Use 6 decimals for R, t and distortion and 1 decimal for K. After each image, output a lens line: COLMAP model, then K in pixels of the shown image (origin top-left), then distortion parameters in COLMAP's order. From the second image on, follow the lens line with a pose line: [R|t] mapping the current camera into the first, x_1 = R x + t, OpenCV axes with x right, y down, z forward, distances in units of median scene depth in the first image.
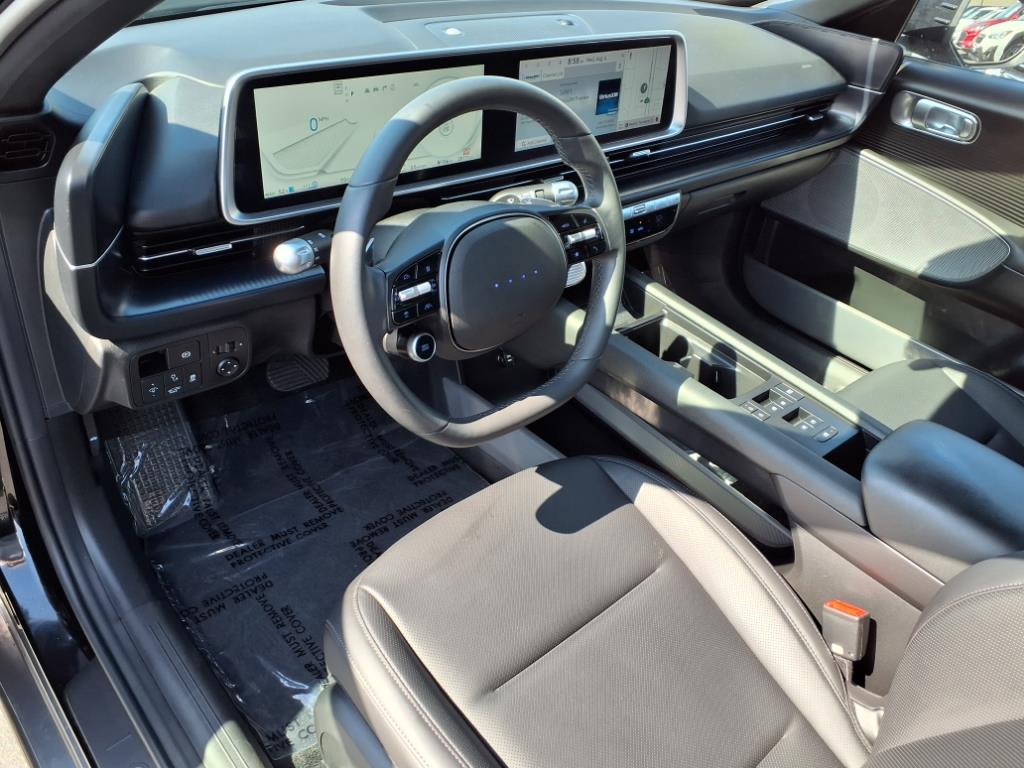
lens RADIAL K [[833.7, 0, 512.0], [0, 833.7, 384.0], [0, 0, 1]] dist [-0.013706, -0.011193]
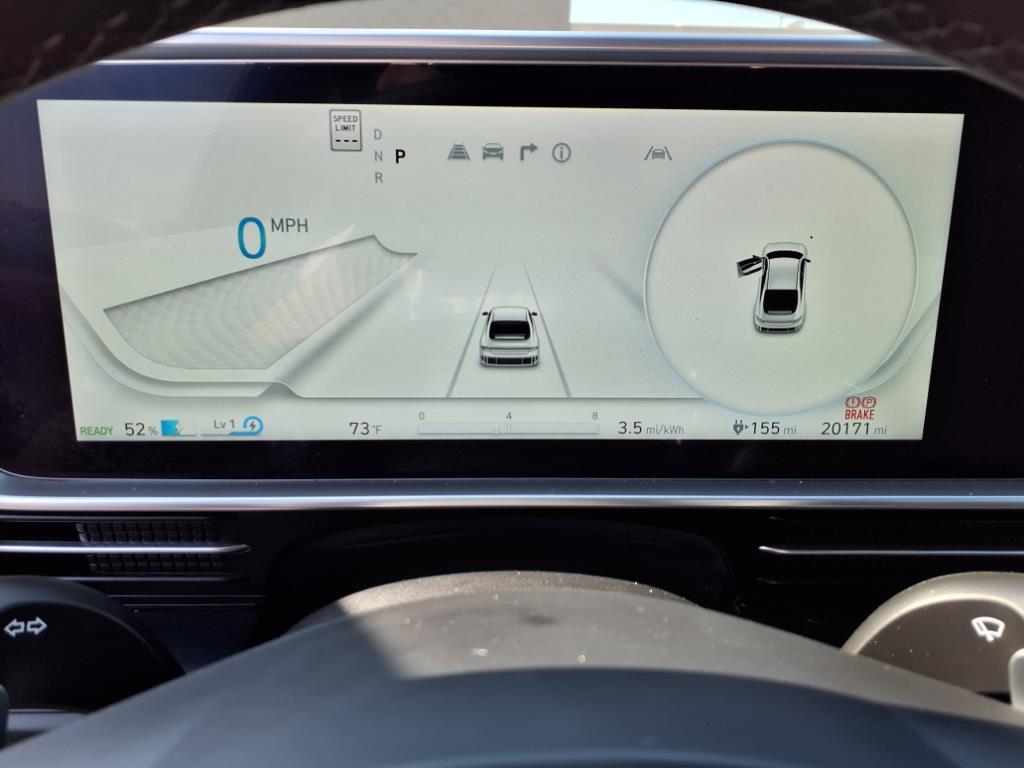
lens RADIAL K [[774.2, 0, 512.0], [0, 774.2, 384.0], [0, 0, 1]] dist [0.121407, -0.233653]
pose [[0.769915, 0.086114, -0.632310, 0.026204], [-0.295847, 0.926104, -0.234105, -0.212991], [0.565425, 0.367308, 0.738498, 0.825934]]
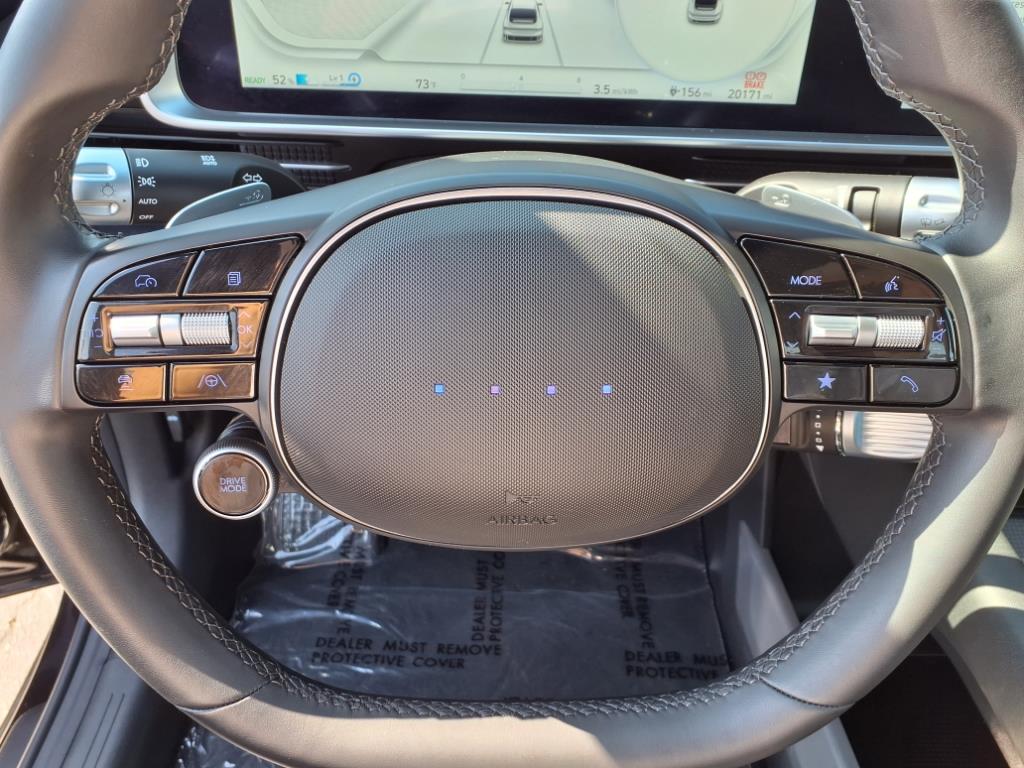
lens RADIAL K [[833.7, 0, 512.0], [0, 833.7, 384.0], [0, 0, 1]] dist [-0.013706, -0.011193]
pose [[0.742641, 0.309531, -0.593865, 0.174603], [-0.331123, 0.940511, 0.076132, -0.139456], [0.582102, 0.140104, 0.800955, 0.686213]]
